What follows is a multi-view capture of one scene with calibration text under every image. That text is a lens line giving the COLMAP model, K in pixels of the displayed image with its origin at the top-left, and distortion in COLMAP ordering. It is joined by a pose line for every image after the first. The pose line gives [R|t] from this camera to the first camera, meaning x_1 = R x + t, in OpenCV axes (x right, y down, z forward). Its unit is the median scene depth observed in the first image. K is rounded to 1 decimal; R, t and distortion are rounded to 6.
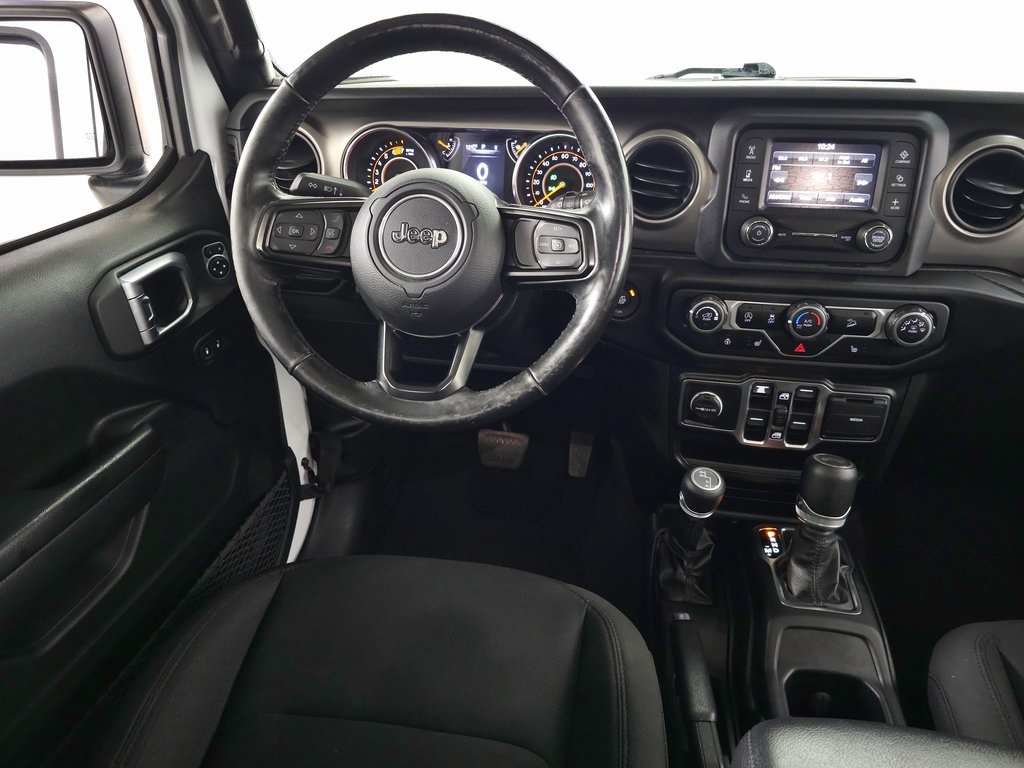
lens RADIAL K [[672.0, 0, 492.0], [0, 672.0, 381.4], [0, 0, 1]] dist [0.016769, -0.001647]
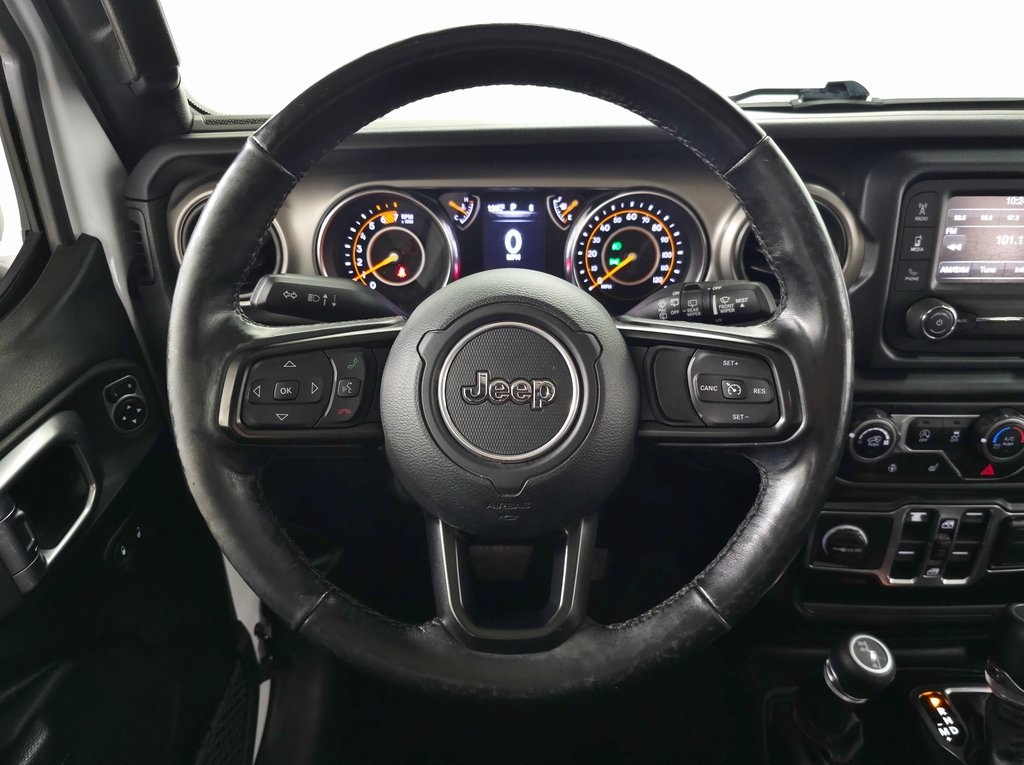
lens RADIAL K [[718.4, 0, 511.5], [0, 718.4, 396.8], [0, 0, 1]] dist [0.003182, -0.004627]
pose [[0.986099, -0.083205, 0.143824, -0.144165], [0.085029, 0.996357, -0.006576, -0.150789], [-0.142753, 0.018714, 0.989581, 0.268318]]
